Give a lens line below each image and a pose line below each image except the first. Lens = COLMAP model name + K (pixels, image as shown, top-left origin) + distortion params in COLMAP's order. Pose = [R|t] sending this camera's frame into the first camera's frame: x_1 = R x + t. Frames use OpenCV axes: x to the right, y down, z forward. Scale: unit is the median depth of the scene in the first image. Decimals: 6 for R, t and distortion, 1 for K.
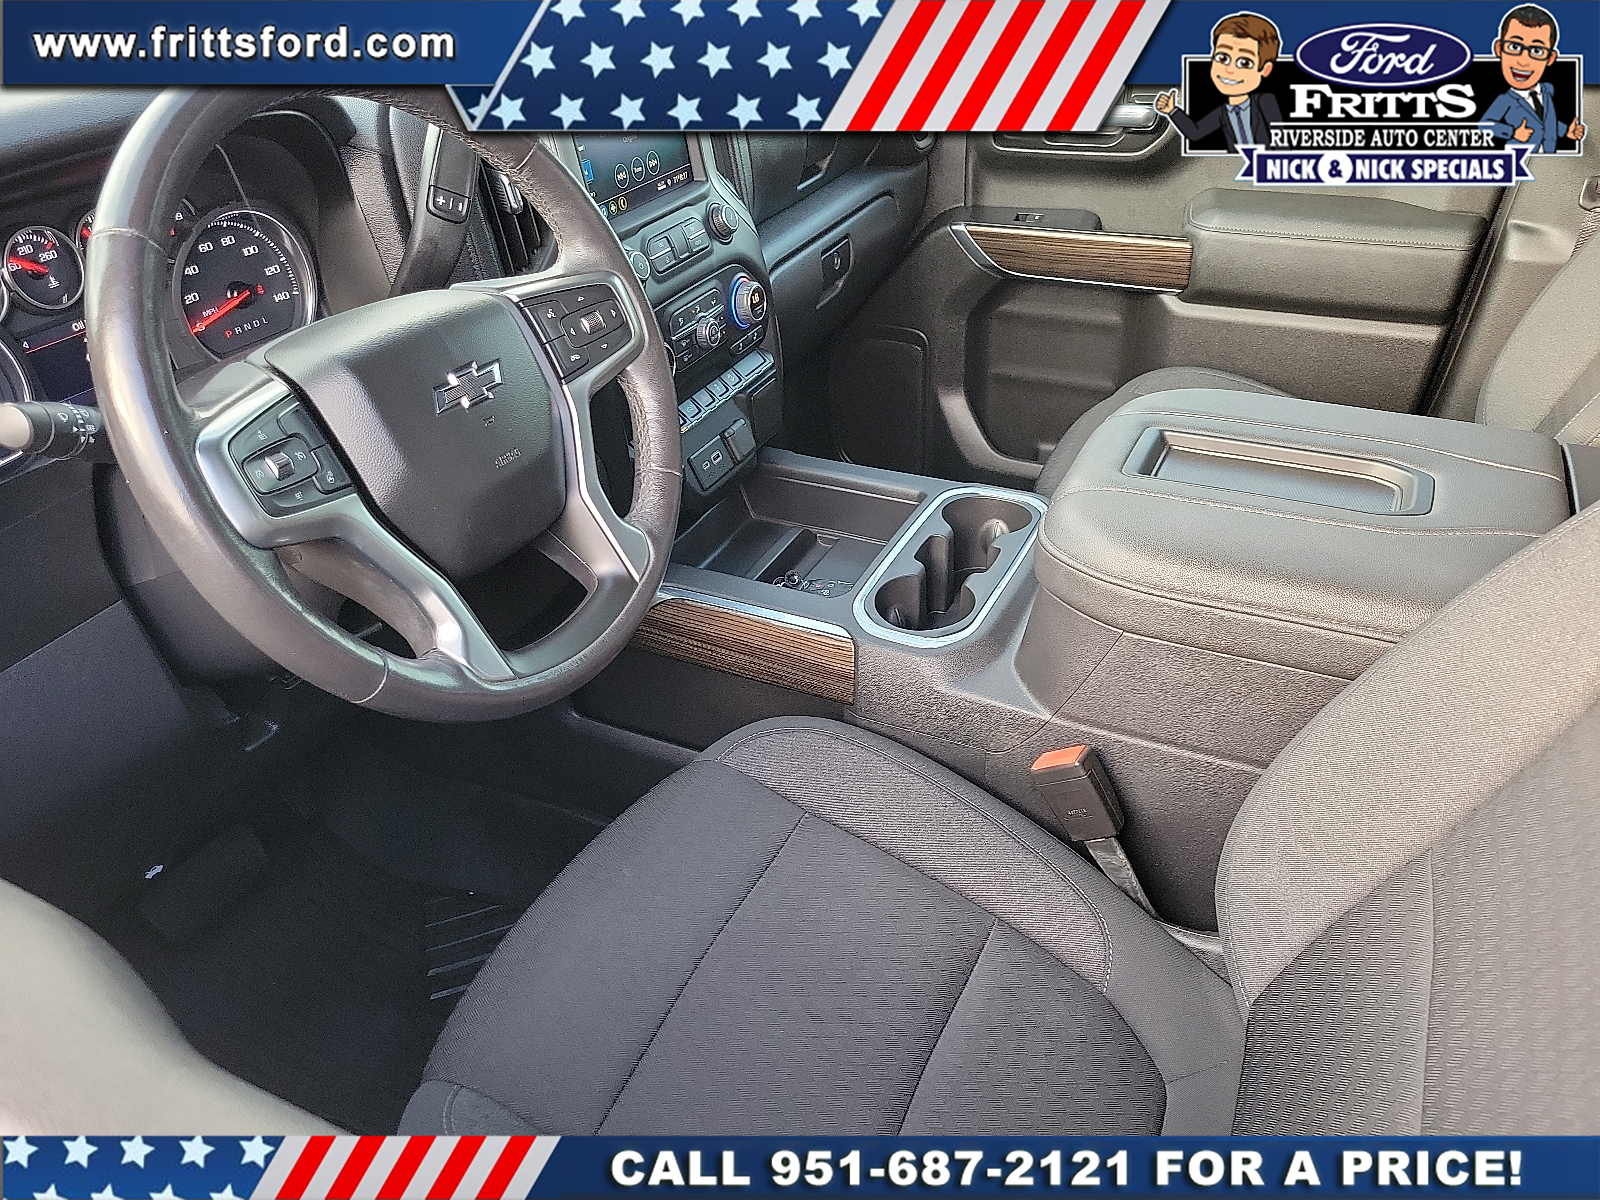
lens RADIAL K [[1208.7, 0, 800.0], [0, 1208.7, 600.0], [0, 0, 1]] dist [-0.004135, -0.002454]
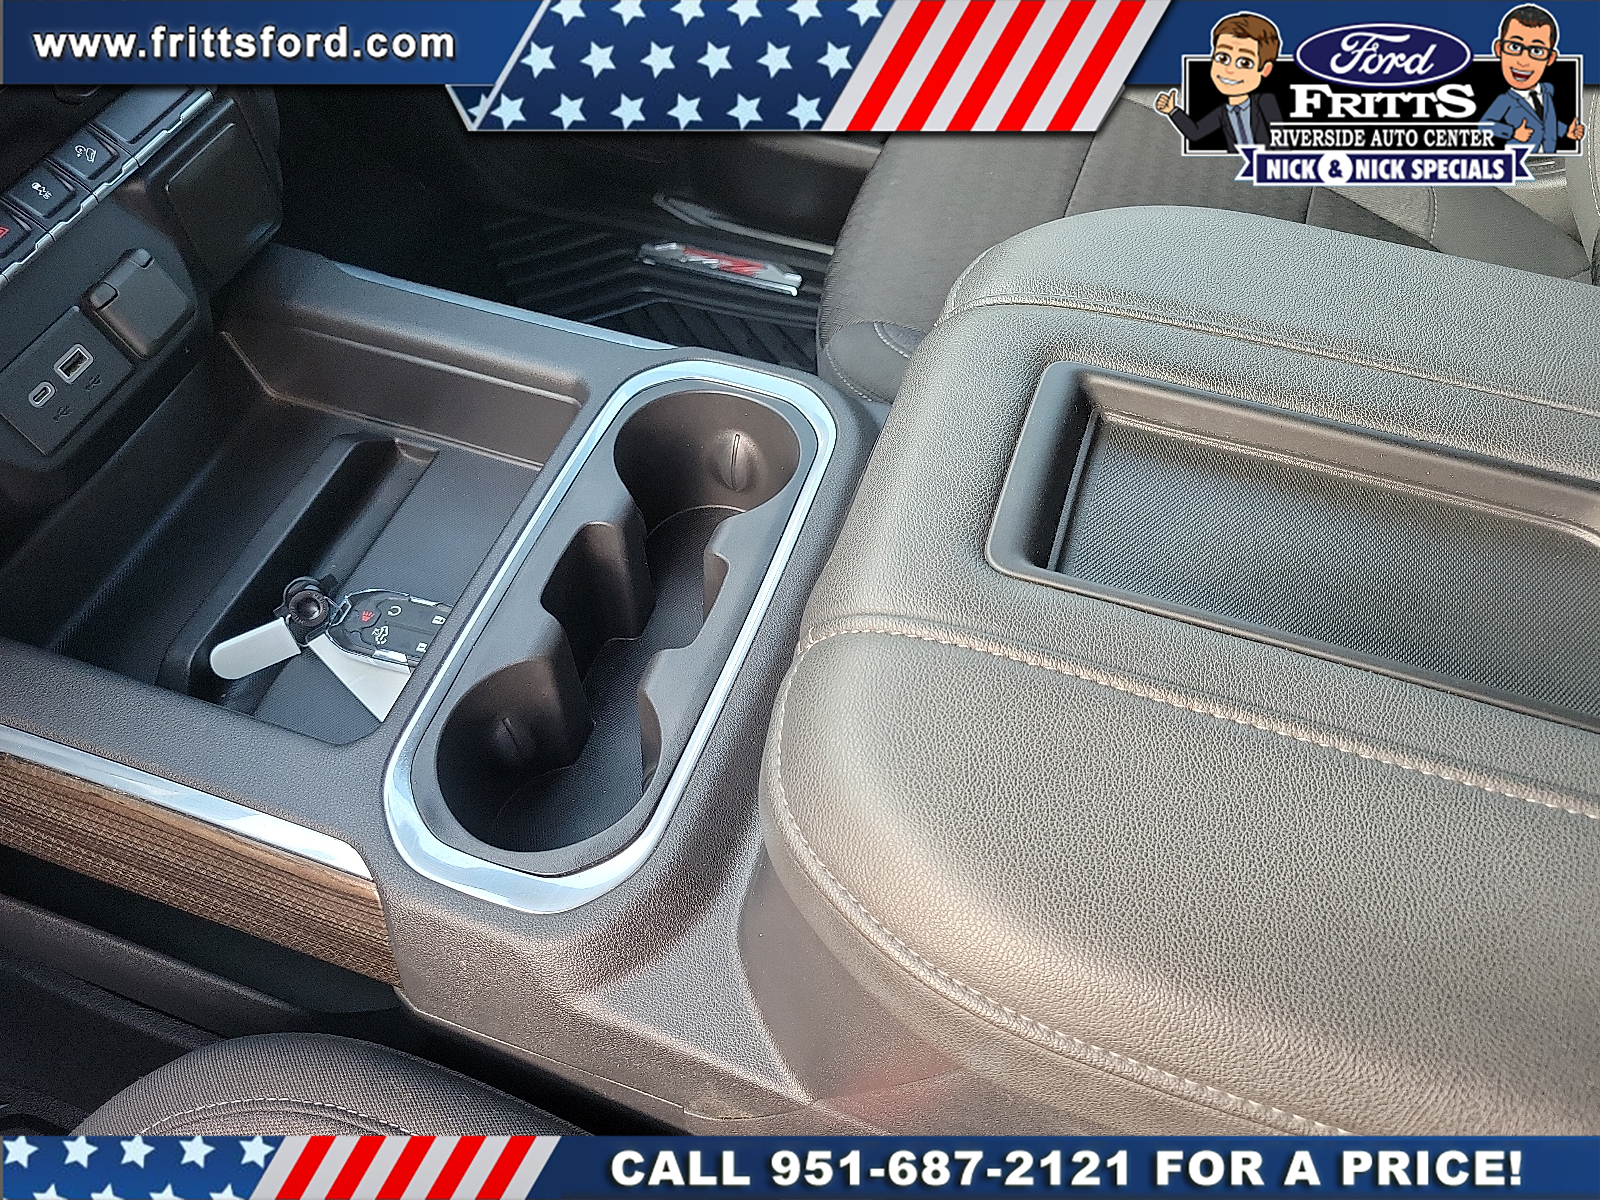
lens RADIAL K [[1242.2, 0, 800.0], [0, 1242.2, 600.0], [0, 0, 1]] dist [0.047958, -0.001343]
pose [[0.991939, -0.063891, 0.109427, 0.173607], [0.019634, 0.930645, 0.365395, -0.258406], [-0.125183, -0.360301, 0.924398, 0.670691]]
